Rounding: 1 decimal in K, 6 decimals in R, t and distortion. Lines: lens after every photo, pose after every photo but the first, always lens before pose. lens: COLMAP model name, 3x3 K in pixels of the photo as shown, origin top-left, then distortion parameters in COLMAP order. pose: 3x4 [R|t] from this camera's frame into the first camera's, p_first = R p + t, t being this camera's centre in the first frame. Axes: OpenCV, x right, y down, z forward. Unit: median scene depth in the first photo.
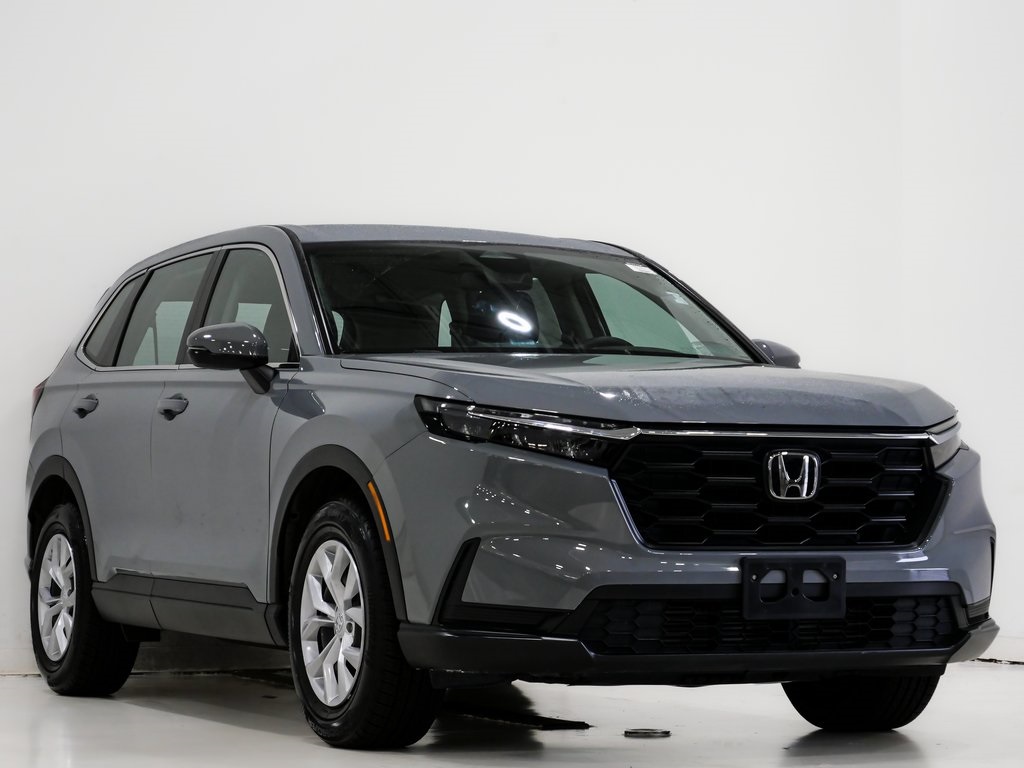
lens RADIAL K [[2779.6, 0, 512.0], [0, 2779.6, 384.0], [0, 0, 1]] dist [-0.053498, -0.336342]
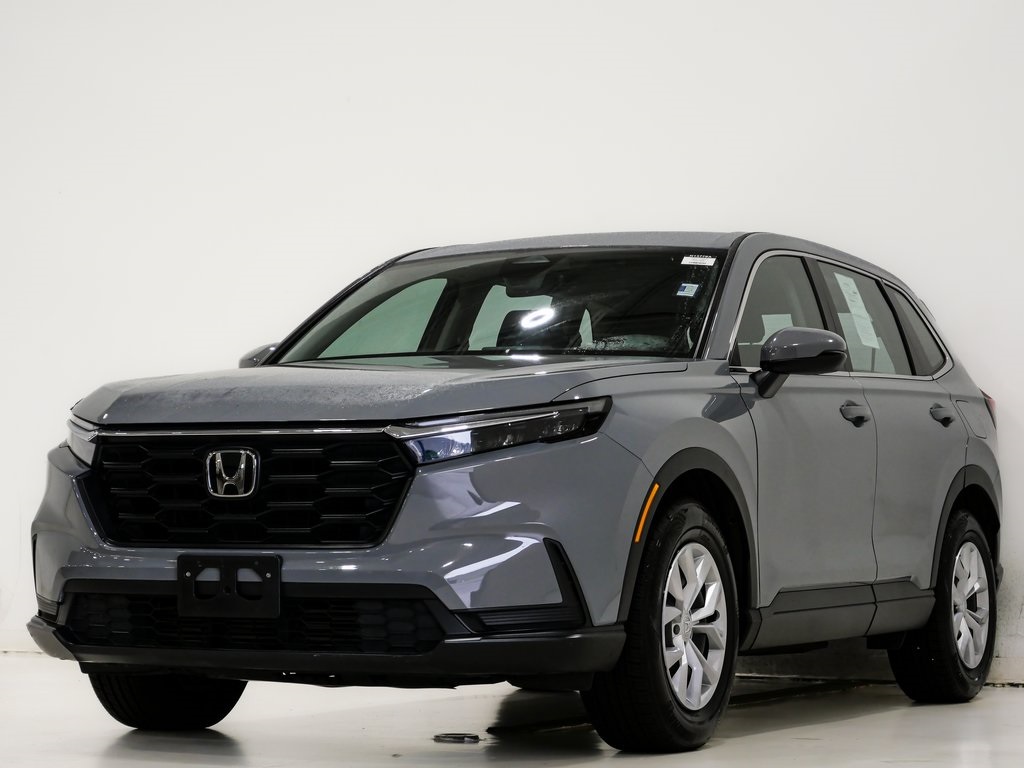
lens RADIAL K [[2678.3, 0, 512.0], [0, 2678.3, 384.0], [0, 0, 1]] dist [-0.017079, -0.383858]
pose [[0.630983, -0.042094, -0.774654, 0.908674], [0.032714, 0.999082, -0.027643, 0.030798], [0.775106, -0.007900, 0.631781, 0.469950]]
